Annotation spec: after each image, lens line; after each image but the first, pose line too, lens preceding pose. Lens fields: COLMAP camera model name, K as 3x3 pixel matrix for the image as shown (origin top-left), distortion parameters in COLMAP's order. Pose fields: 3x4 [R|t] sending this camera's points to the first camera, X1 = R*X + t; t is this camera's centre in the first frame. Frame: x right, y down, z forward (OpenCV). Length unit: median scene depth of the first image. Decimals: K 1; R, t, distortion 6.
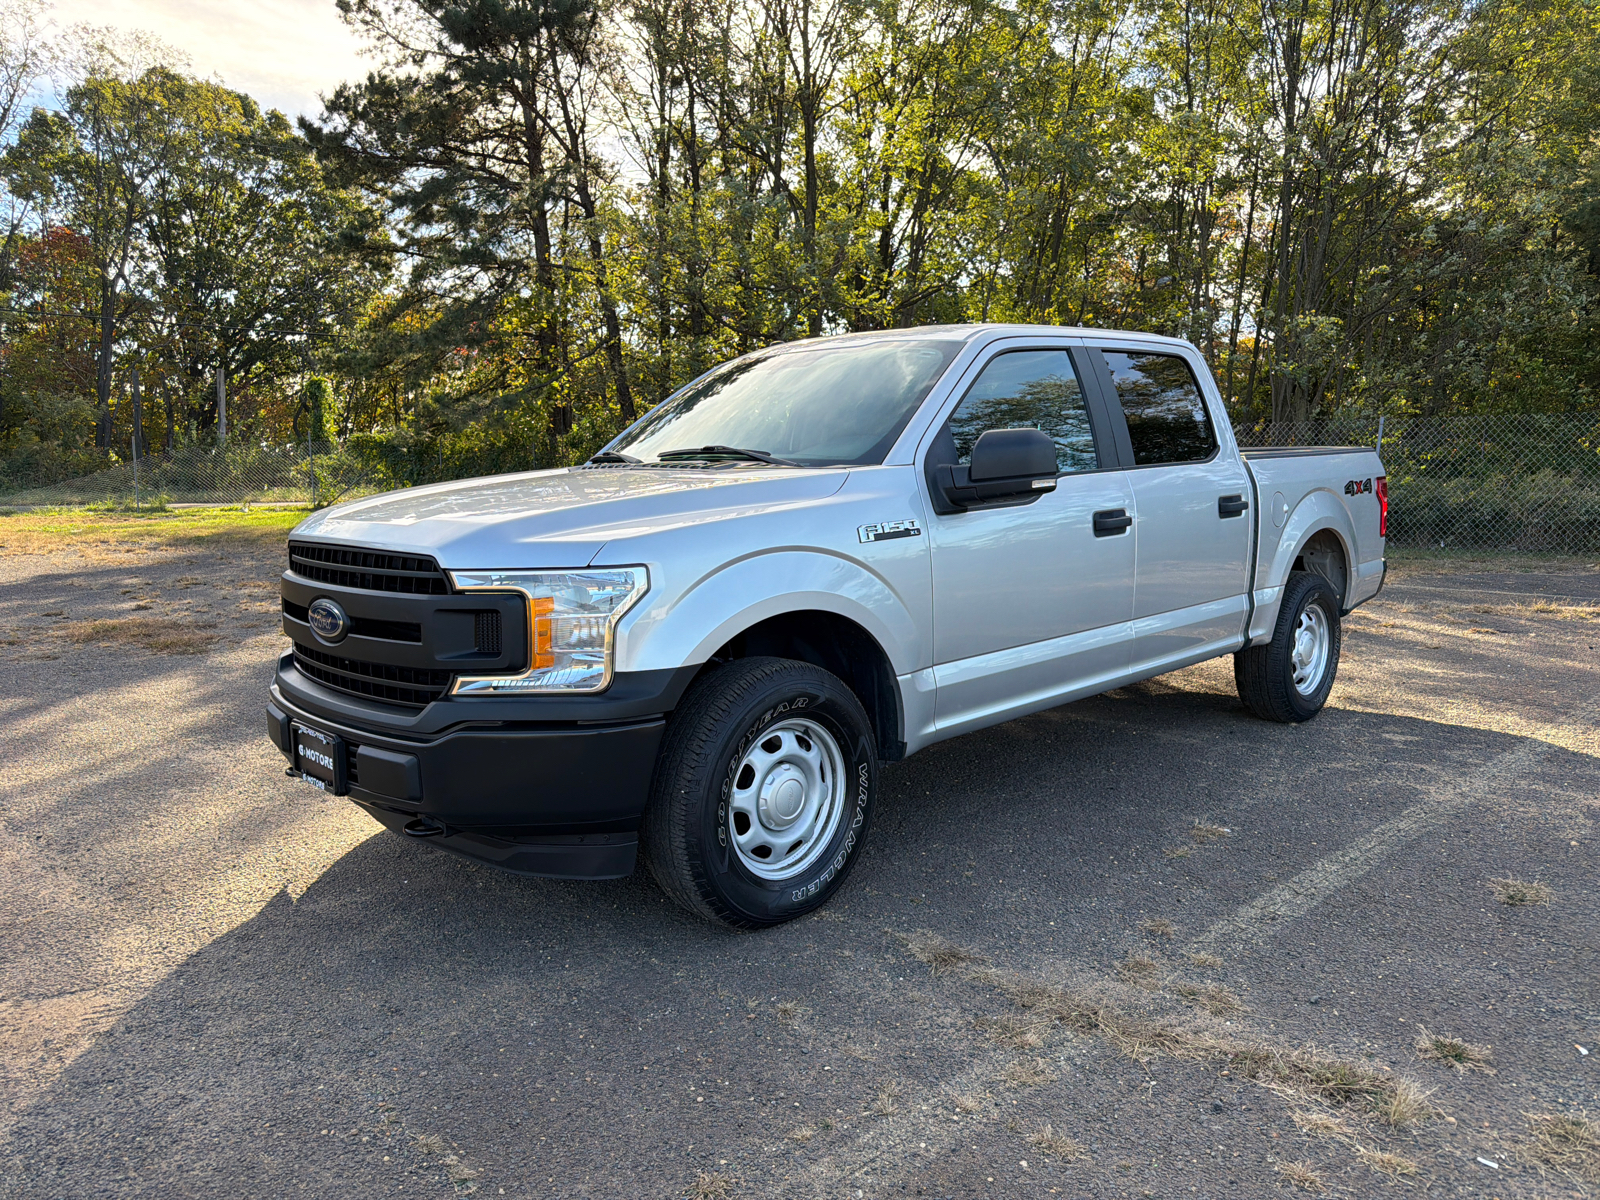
lens RADIAL K [[1151.0, 0, 807.4], [0, 1151.0, 612.1], [0, 0, 1]] dist [0.051233, -0.060660]
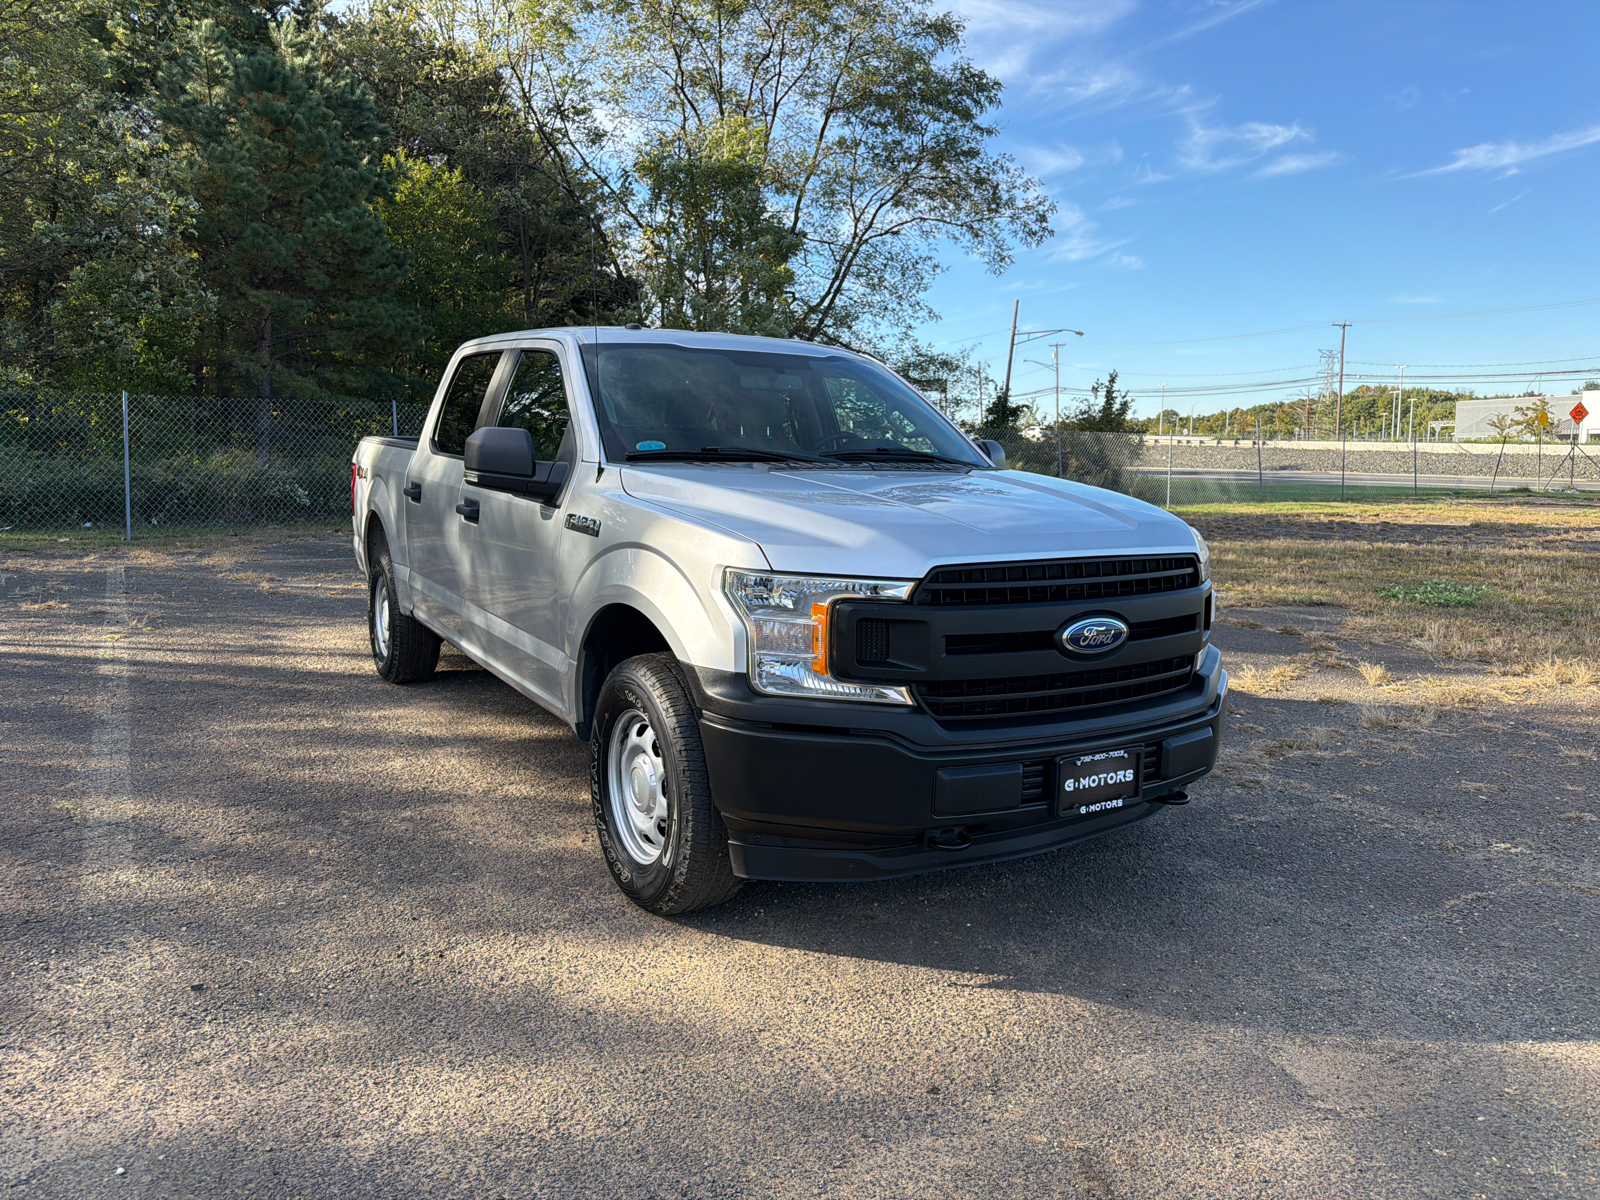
lens RADIAL K [[1151.0, 0, 791.8], [0, 1151.0, 598.2], [0, 0, 1]] dist [0.051233, -0.060660]
pose [[0.202281, -0.113179, 0.972766, -1.480088], [0.094835, 0.990895, 0.095568, -0.148345], [-0.974725, 0.072920, 0.211173, 1.111159]]
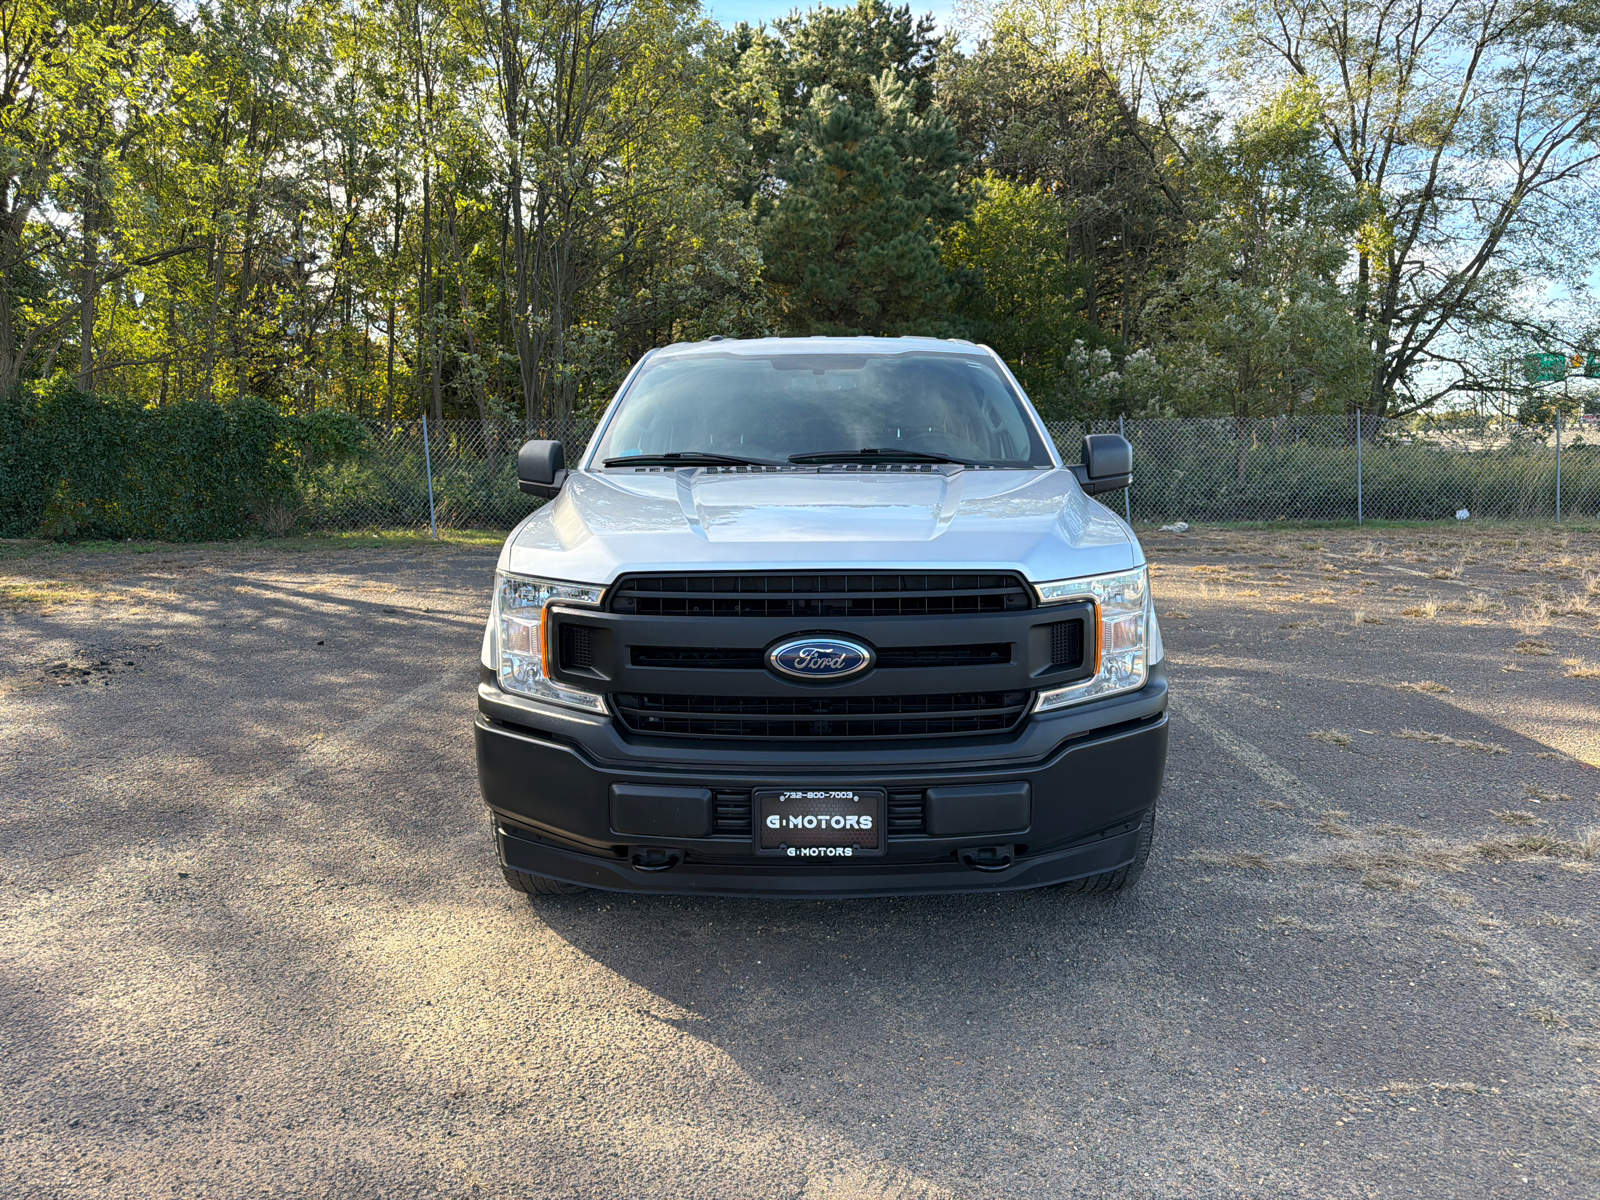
lens RADIAL K [[1151.0, 0, 807.3], [0, 1151.0, 610.7], [0, 0, 1]] dist [0.051233, -0.060660]
pose [[0.697519, -0.095589, 0.710162, -1.078706], [0.089014, 0.994945, 0.046492, -0.072049], [-0.711016, 0.030785, 0.702501, 0.447985]]
